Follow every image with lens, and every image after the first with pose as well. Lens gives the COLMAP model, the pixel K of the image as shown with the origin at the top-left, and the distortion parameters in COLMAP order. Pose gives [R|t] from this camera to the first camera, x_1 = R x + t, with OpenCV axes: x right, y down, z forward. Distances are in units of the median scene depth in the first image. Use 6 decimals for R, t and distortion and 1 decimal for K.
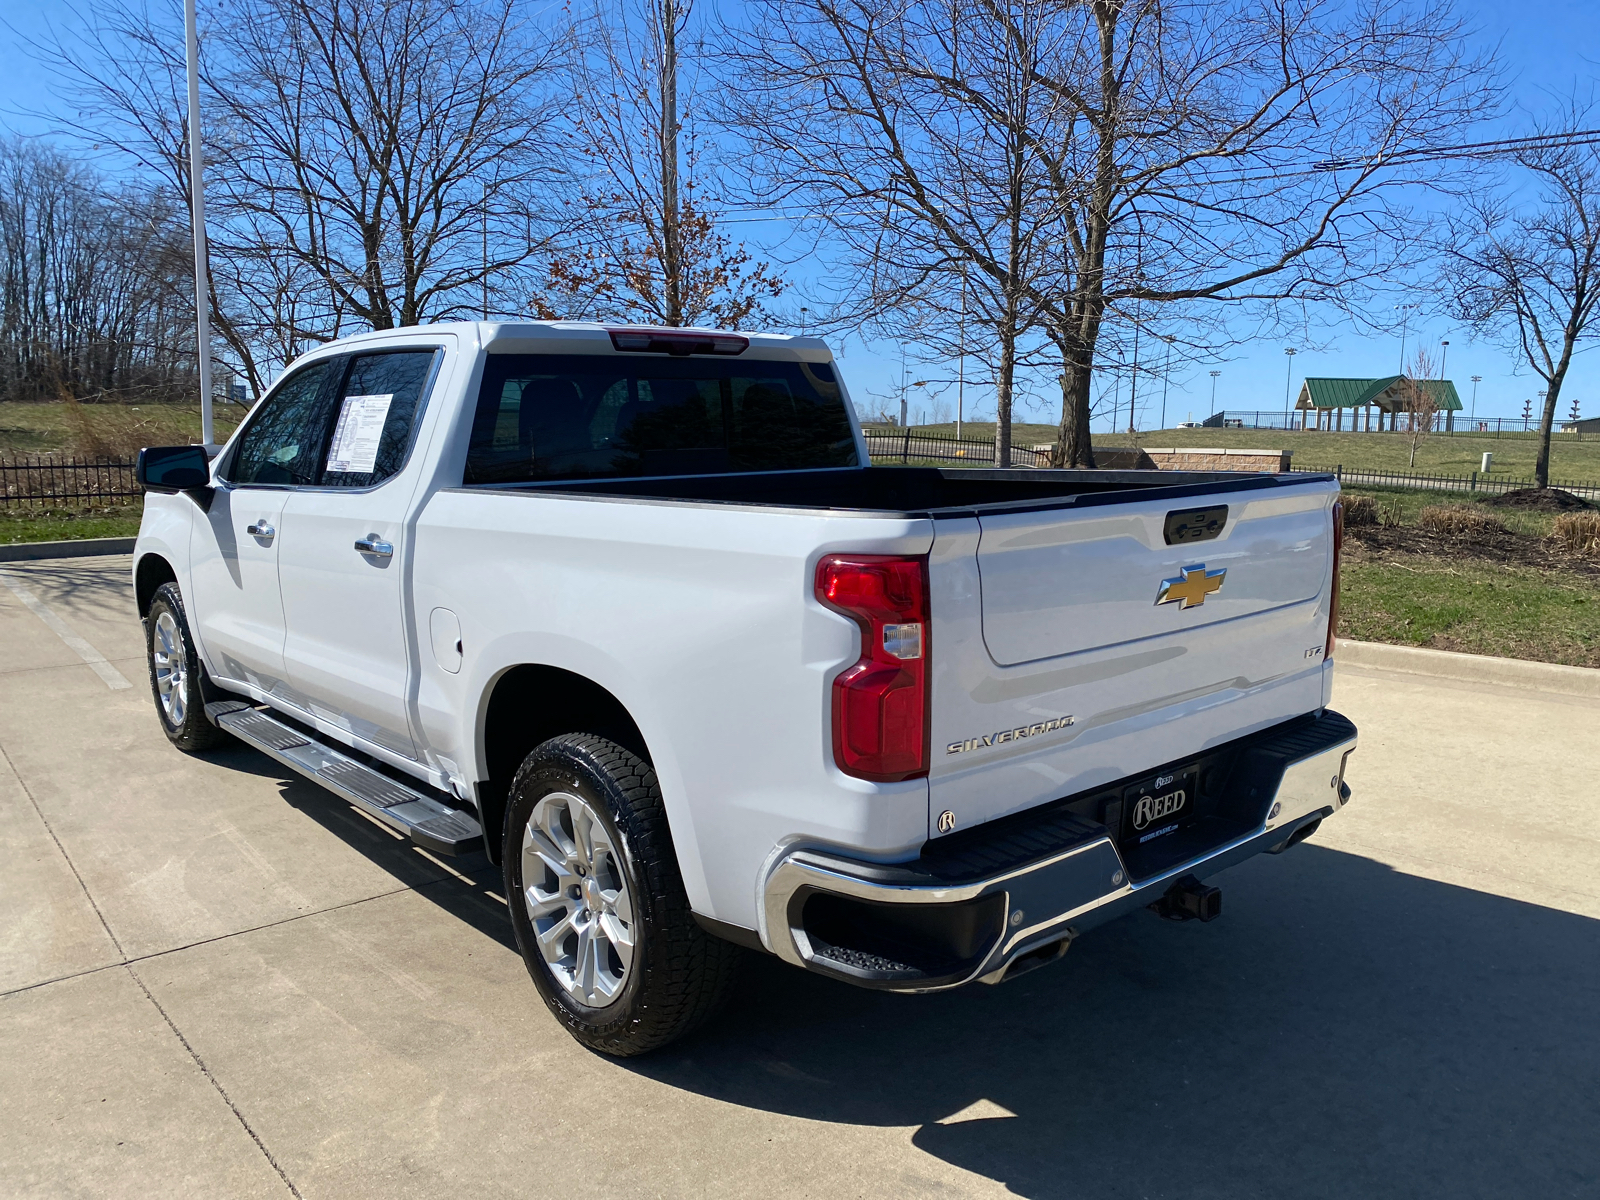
lens RADIAL K [[1249.1, 0, 823.0], [0, 1249.1, 623.3], [0, 0, 1]] dist [0.014329, 0.005954]
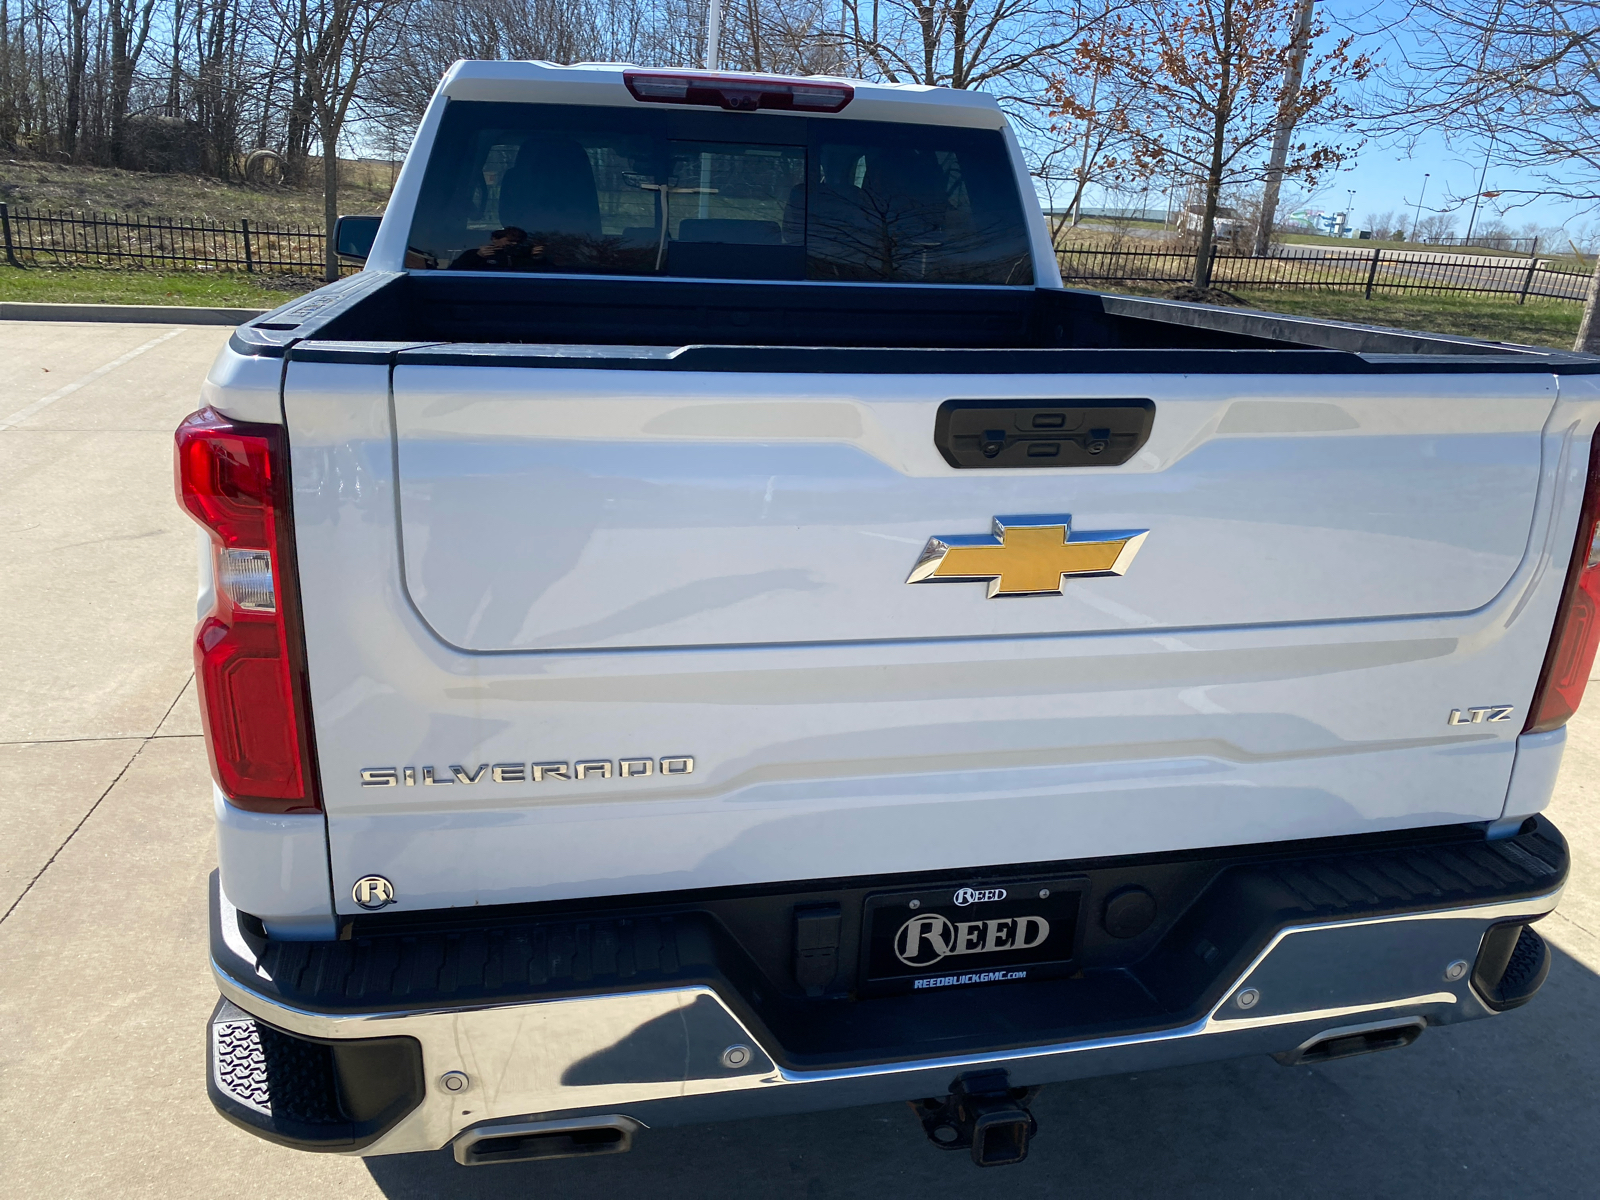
lens RADIAL K [[1250.8, 0, 796.3], [0, 1250.8, 600.3], [0, 0, 1]] dist [0.013193, 0.006211]
pose [[0.874063, 0.186569, -0.448559, 0.420961], [-0.128186, 0.979167, 0.157480, -0.075132], [0.468595, -0.080148, 0.879770, 0.489347]]
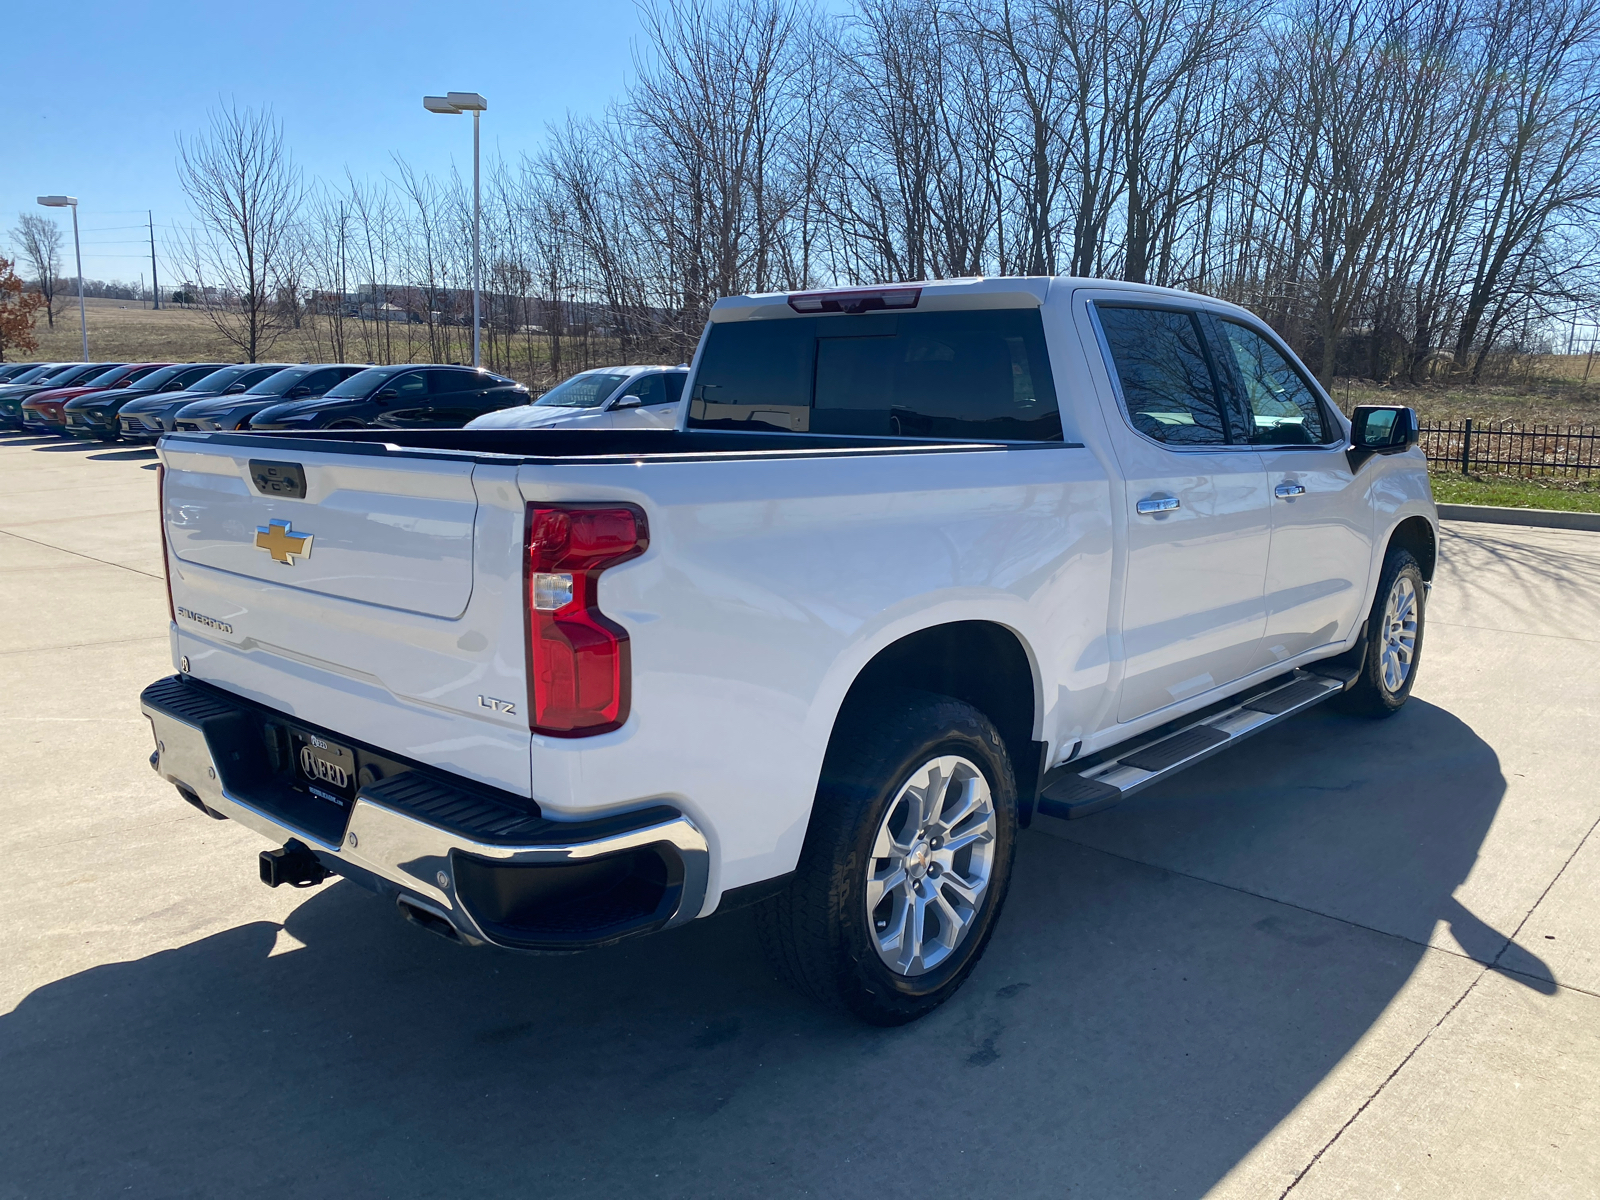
lens RADIAL K [[1250.8, 0, 796.3], [0, 1250.8, 600.3], [0, 0, 1]] dist [0.013193, 0.006211]
pose [[0.106111, 0.174854, -0.978860, 1.245493], [-0.170146, 0.973092, 0.155379, -0.197352], [0.979689, 0.150062, 0.133006, 1.211218]]
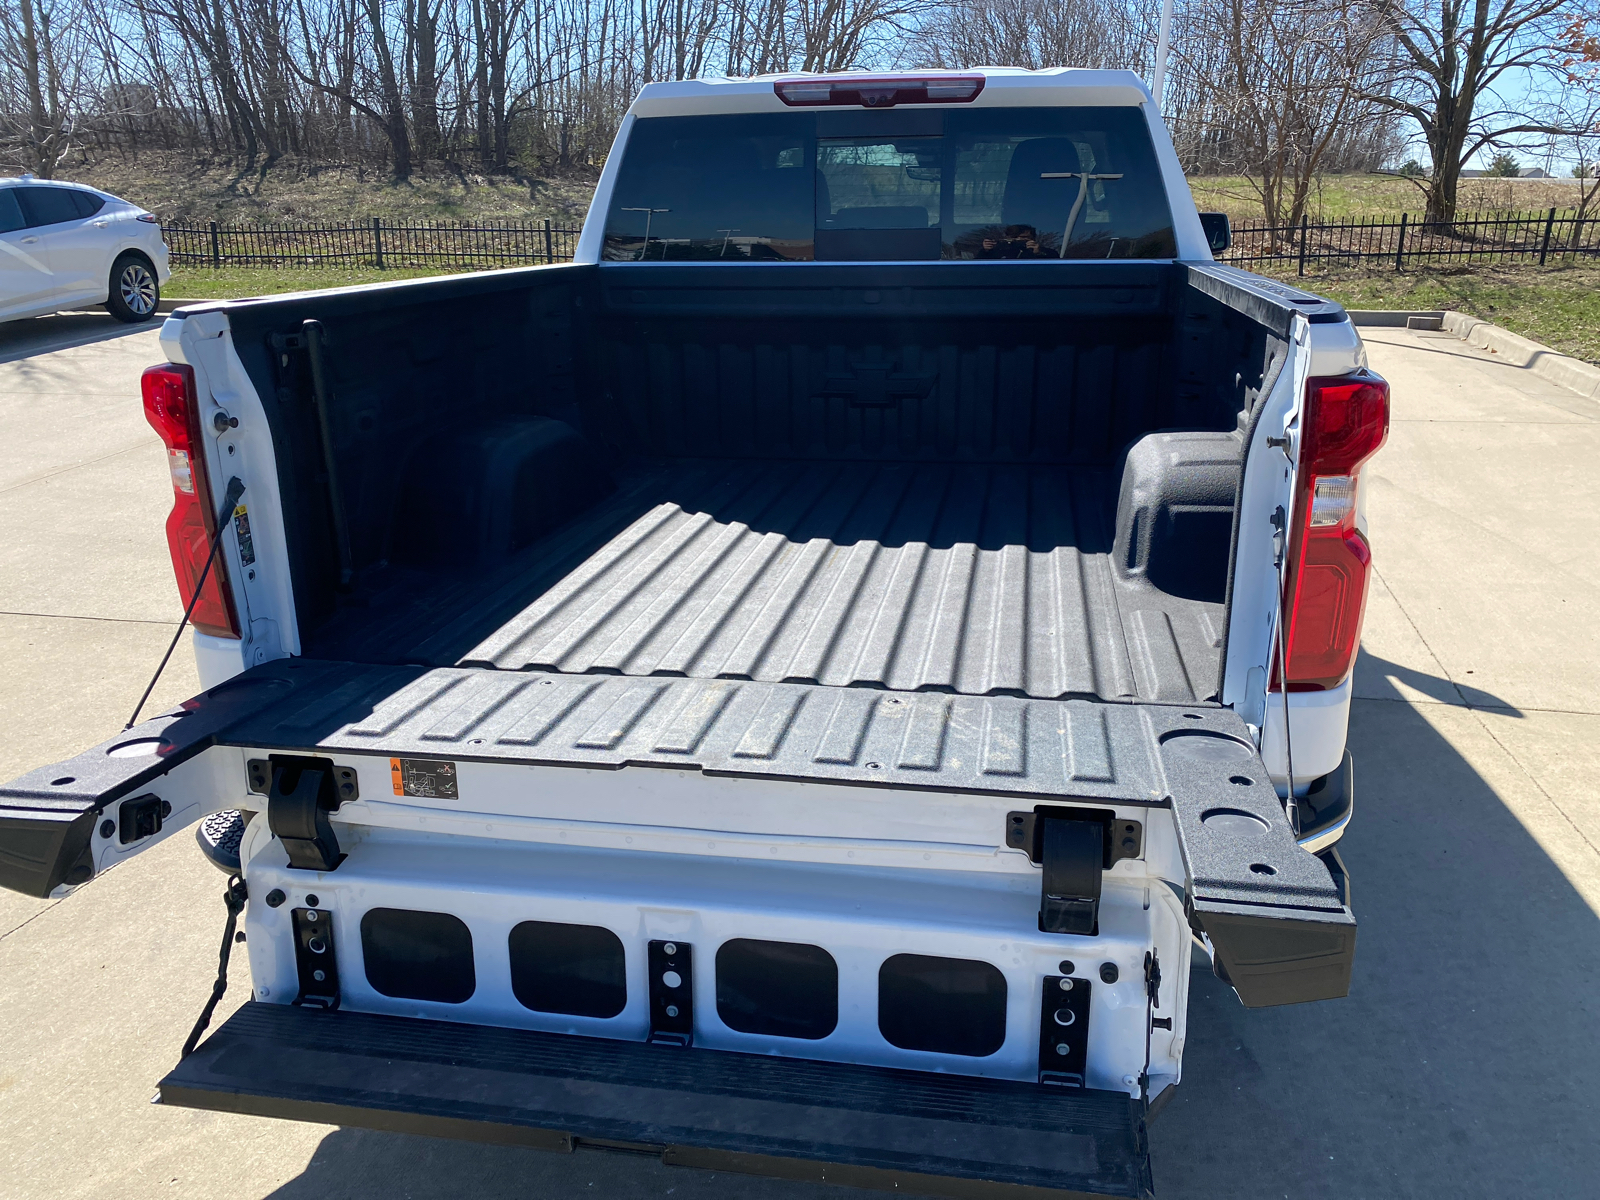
lens RADIAL K [[1250.8, 0, 796.3], [0, 1250.8, 600.3], [0, 0, 1]] dist [0.013193, 0.006211]
pose [[0.621227, 0.245459, -0.744195, 0.751395], [-0.127359, 0.968675, 0.213185, -0.101614], [0.773212, -0.037657, 0.633029, 0.614844]]
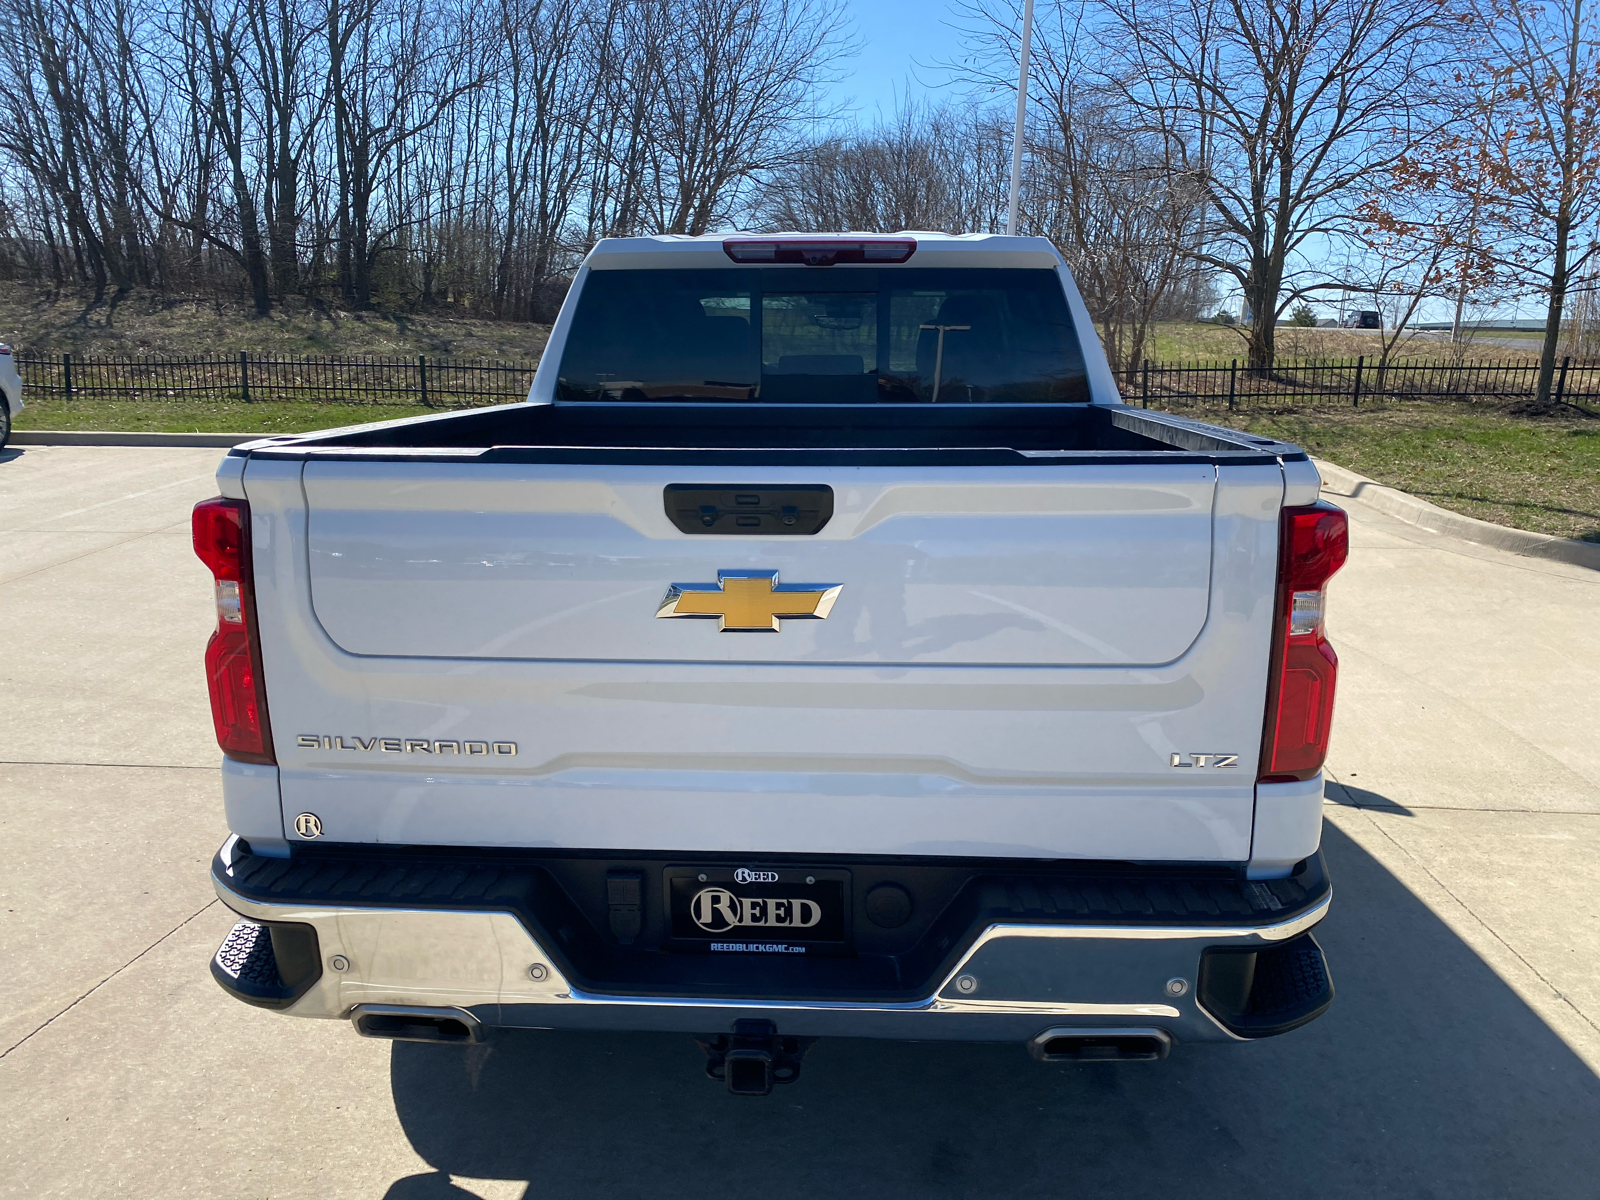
lens RADIAL K [[1234.9, 0, 809.5], [0, 1234.9, 594.9], [0, 0, 1]] dist [0.049455, -0.050802]
pose [[0.707187, 0.157034, -0.689367, 0.733718], [-0.127359, 0.987367, 0.094266, -0.093804], [0.695461, 0.021133, 0.718253, 0.525381]]
